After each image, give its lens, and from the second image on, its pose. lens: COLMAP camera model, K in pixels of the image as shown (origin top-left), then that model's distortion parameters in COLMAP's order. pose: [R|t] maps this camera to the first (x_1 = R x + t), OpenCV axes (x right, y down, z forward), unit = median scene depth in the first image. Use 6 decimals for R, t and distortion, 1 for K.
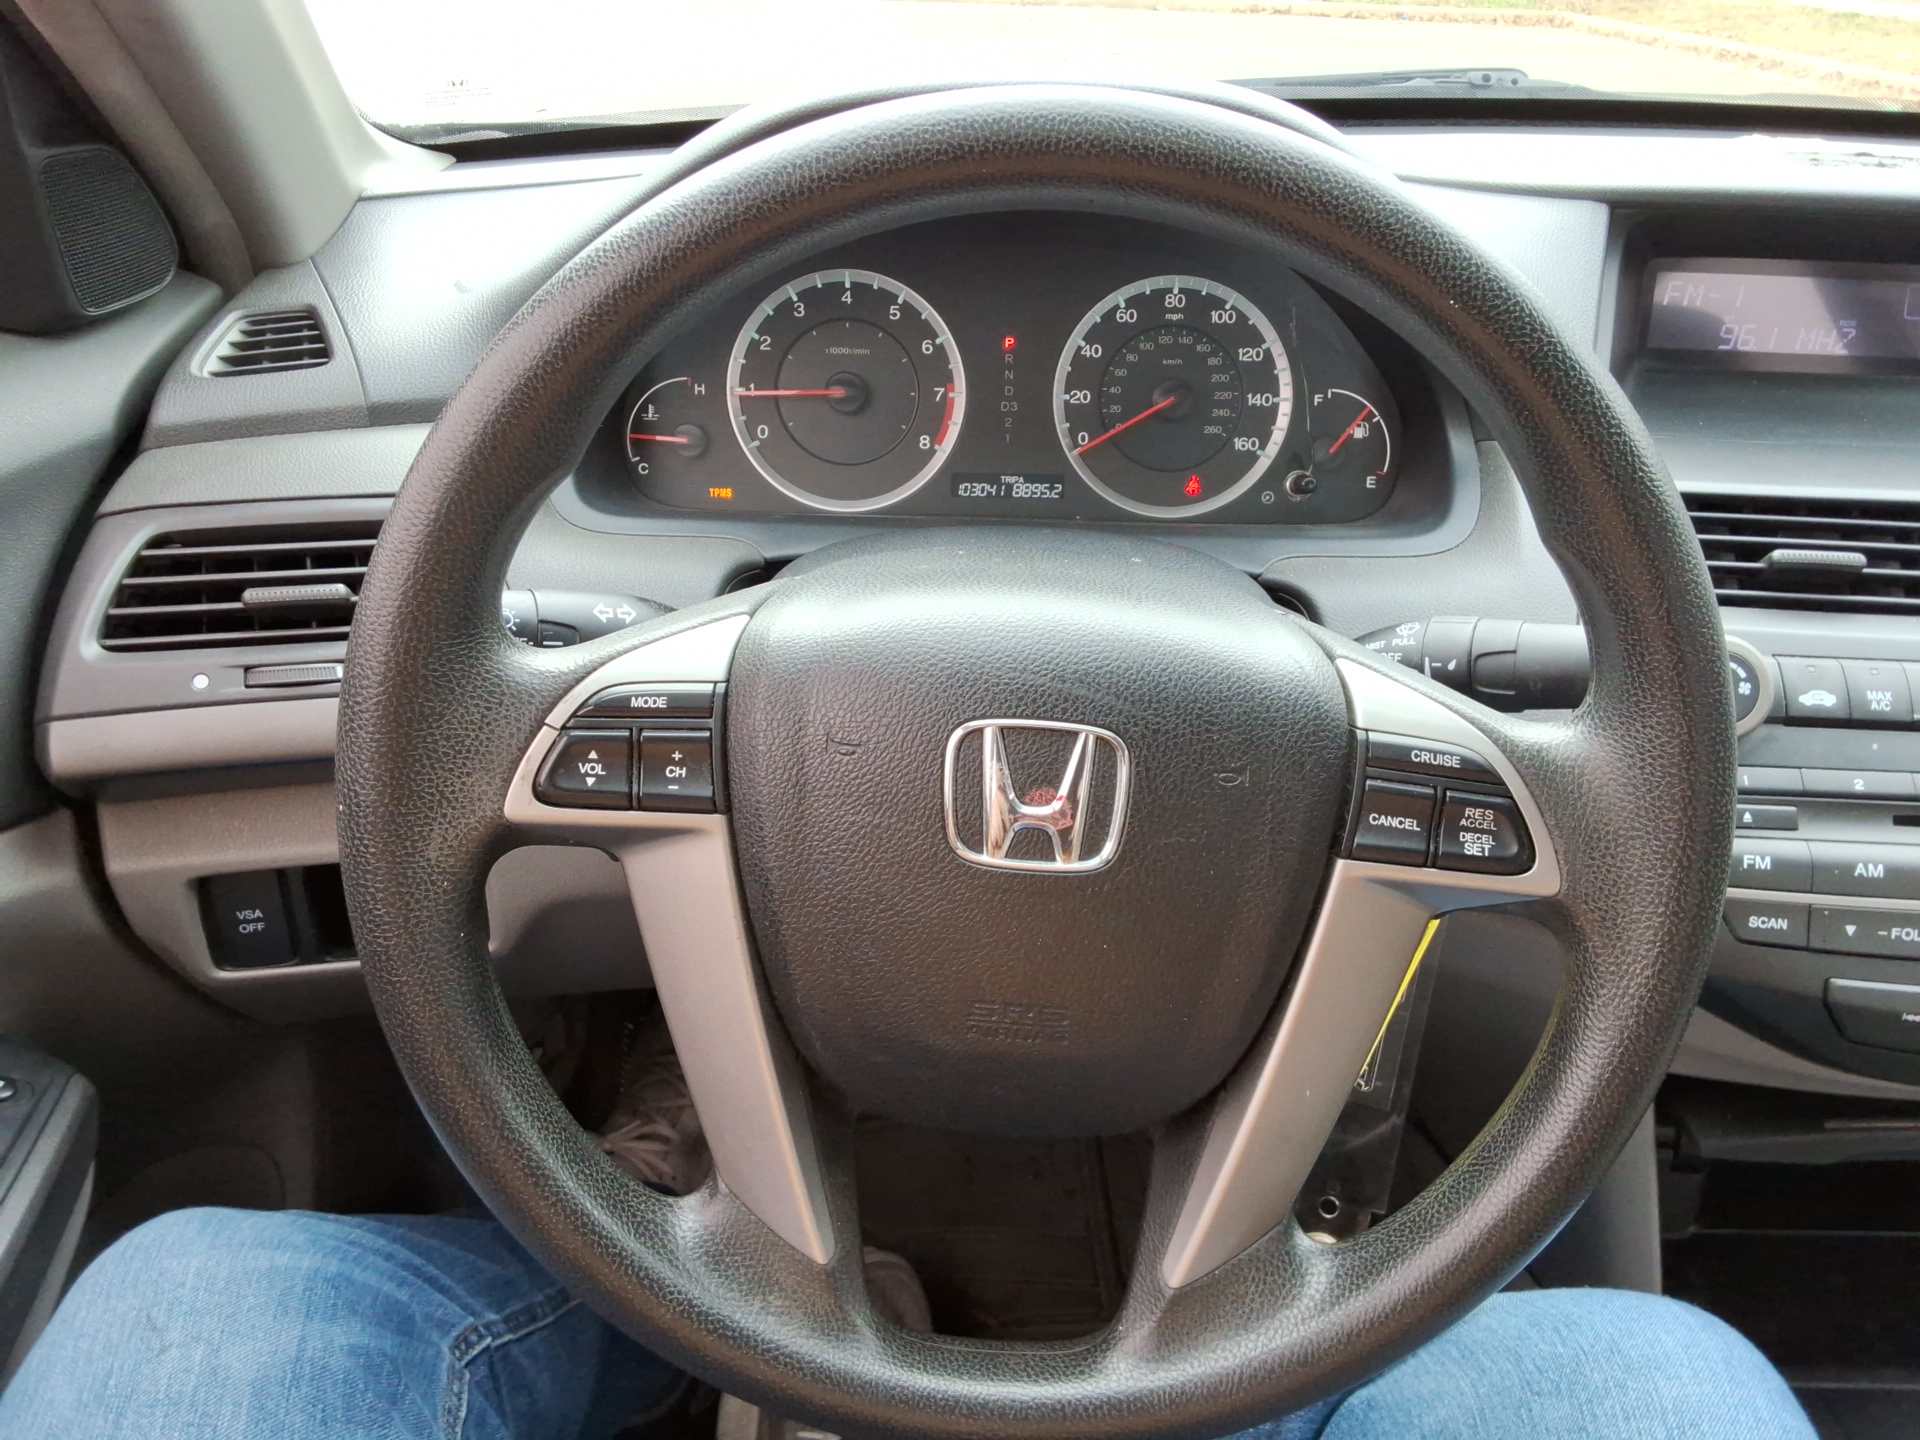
lens RADIAL K [[1538.1, 0, 965.1], [0, 1538.1, 709.4], [0, 0, 1]] dist [0.093443, -0.133526]
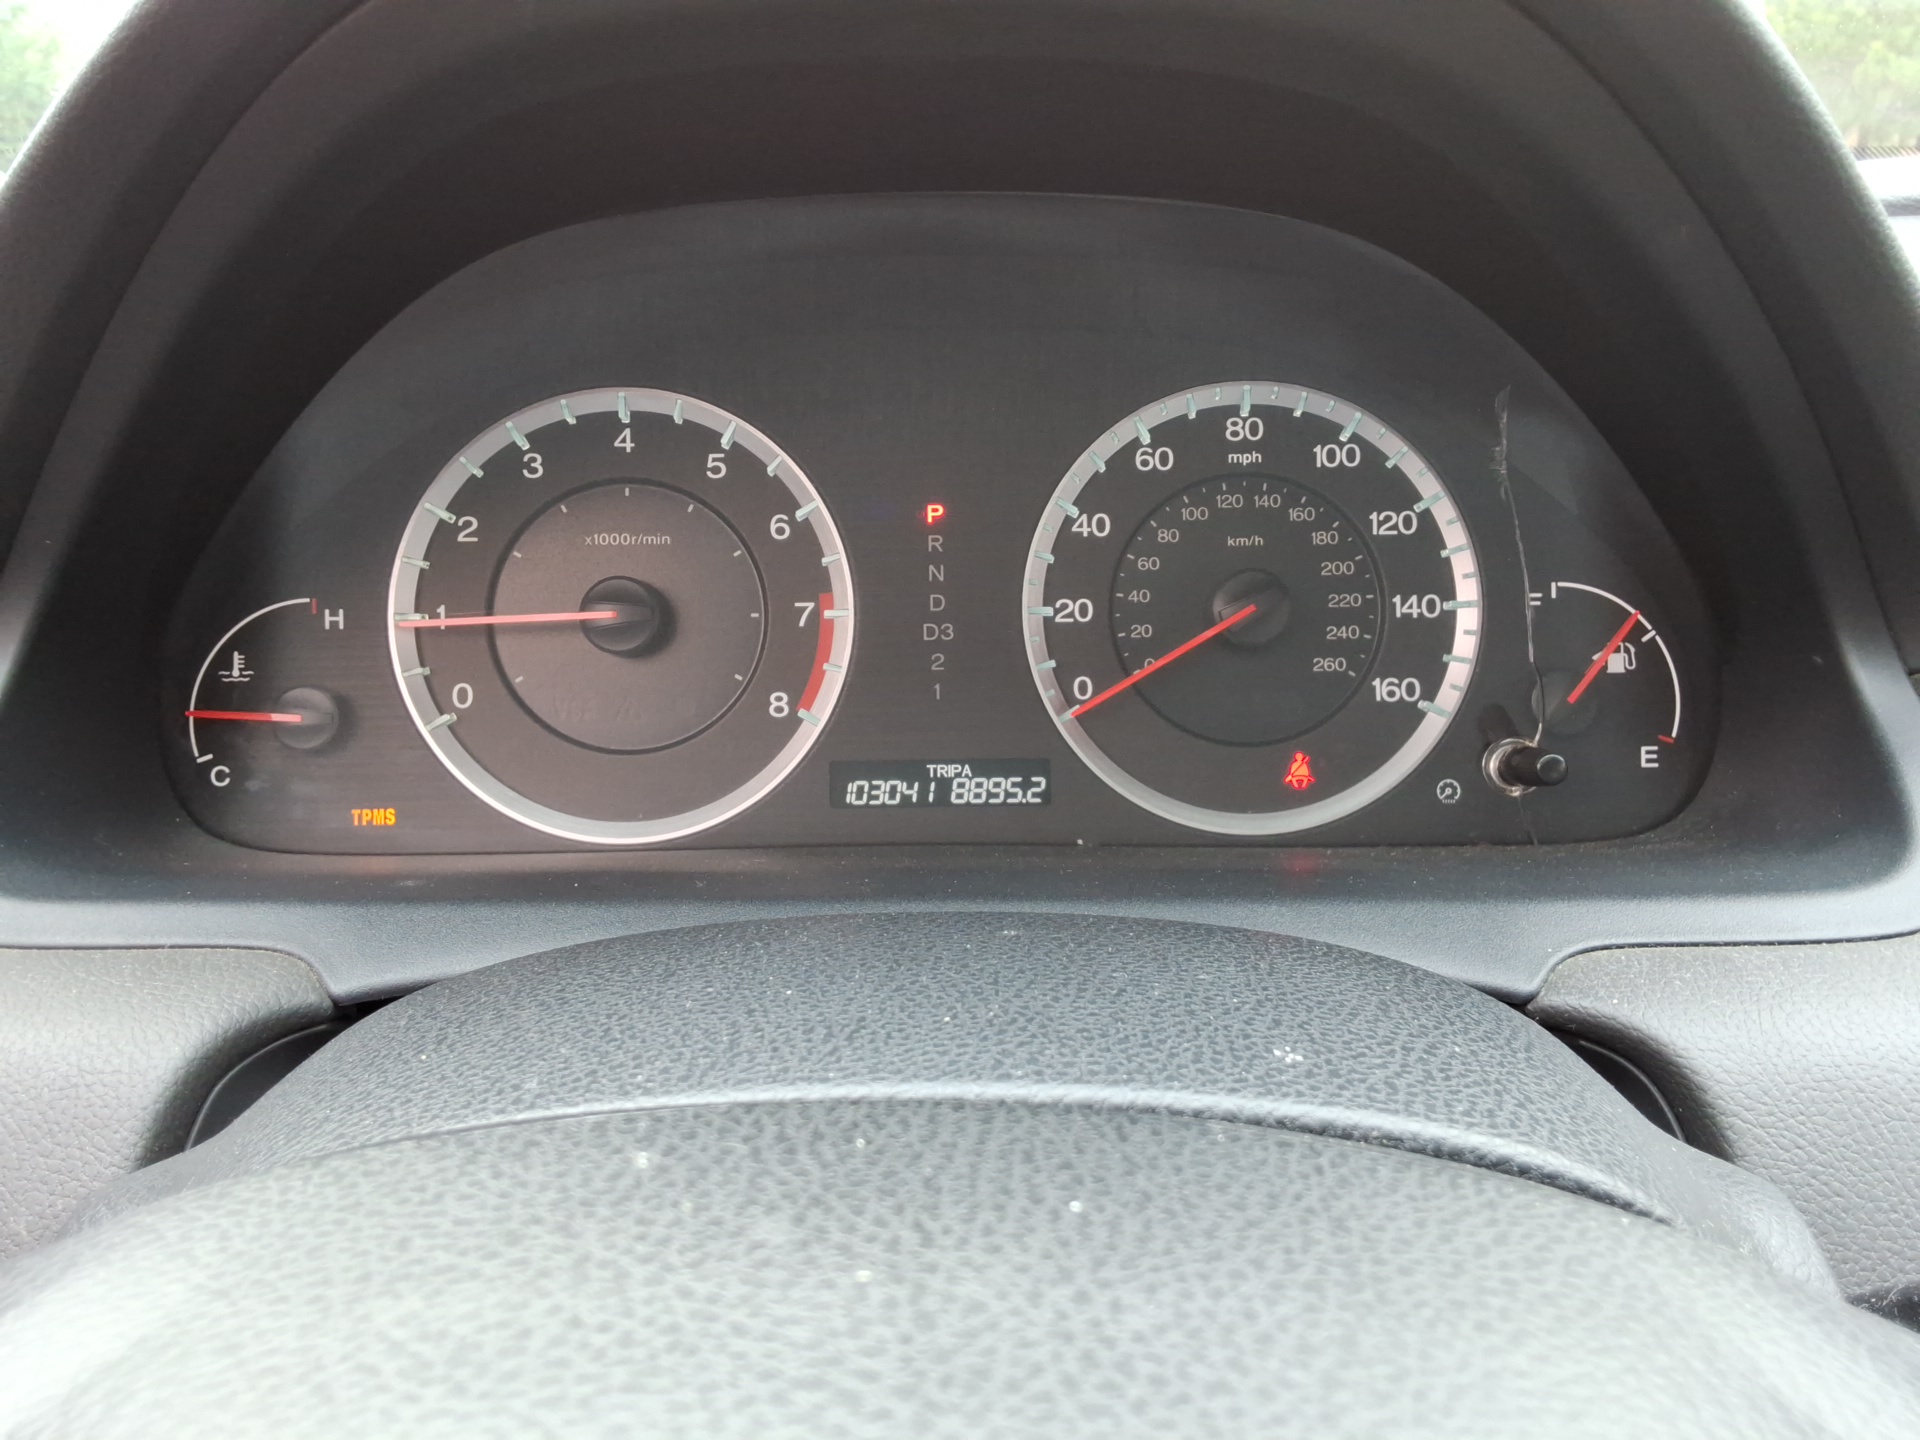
lens RADIAL K [[1538.1, 0, 968.4], [0, 1538.1, 706.0], [0, 0, 1]] dist [0.093443, -0.133526]
pose [[0.999446, -0.031894, 0.009531, 0.032909], [0.033021, 0.986104, -0.162812, -0.086904], [-0.004206, 0.163036, 0.986611, 0.492230]]
